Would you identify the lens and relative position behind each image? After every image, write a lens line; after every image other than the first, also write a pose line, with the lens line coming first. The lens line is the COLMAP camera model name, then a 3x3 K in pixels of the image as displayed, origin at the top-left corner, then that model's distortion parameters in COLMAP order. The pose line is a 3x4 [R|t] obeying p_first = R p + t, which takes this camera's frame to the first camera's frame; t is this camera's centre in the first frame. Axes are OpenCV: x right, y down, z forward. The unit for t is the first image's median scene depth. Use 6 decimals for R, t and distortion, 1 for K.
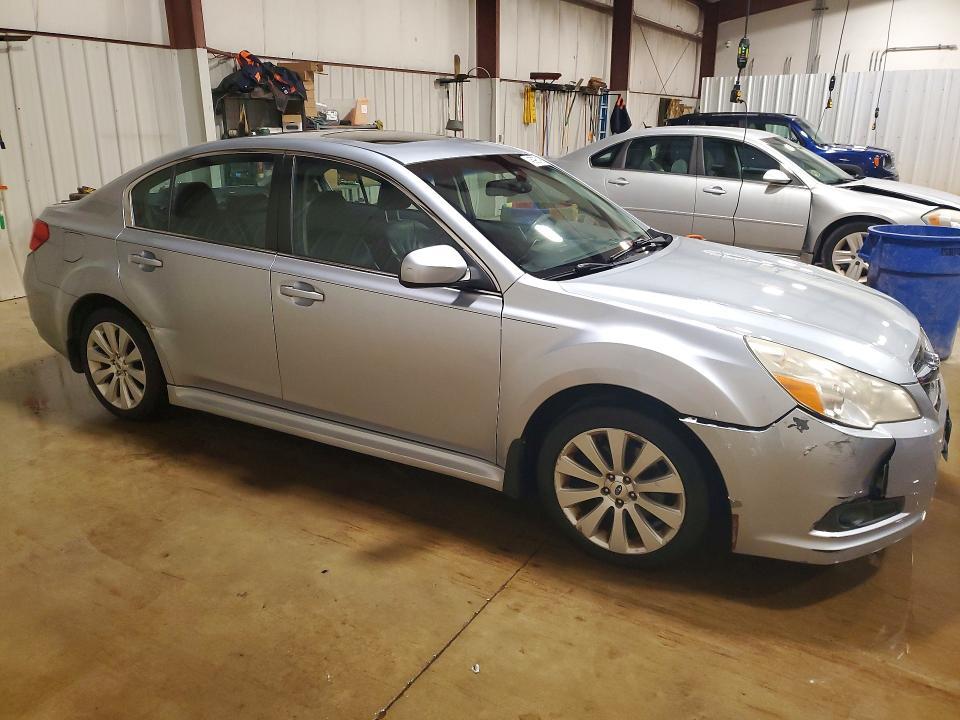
lens RADIAL K [[748.9, 0, 482.6], [0, 748.9, 358.5], [0, 0, 1]] dist [0.021687, -0.001421]
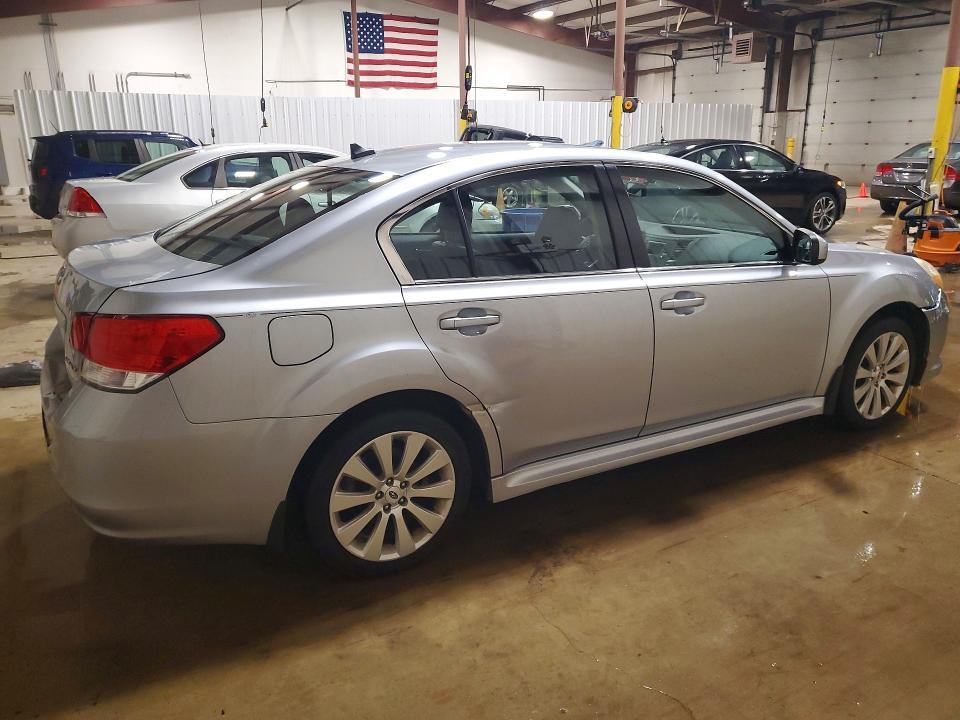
lens RADIAL K [[748.9, 0, 482.6], [0, 748.9, 358.5], [0, 0, 1]] dist [0.021687, -0.001421]
pose [[0.497035, -0.243735, 0.832796, -0.561828], [0.266287, 0.956276, 0.120947, -0.095961], [-0.825862, 0.161648, 0.540206, 0.327487]]
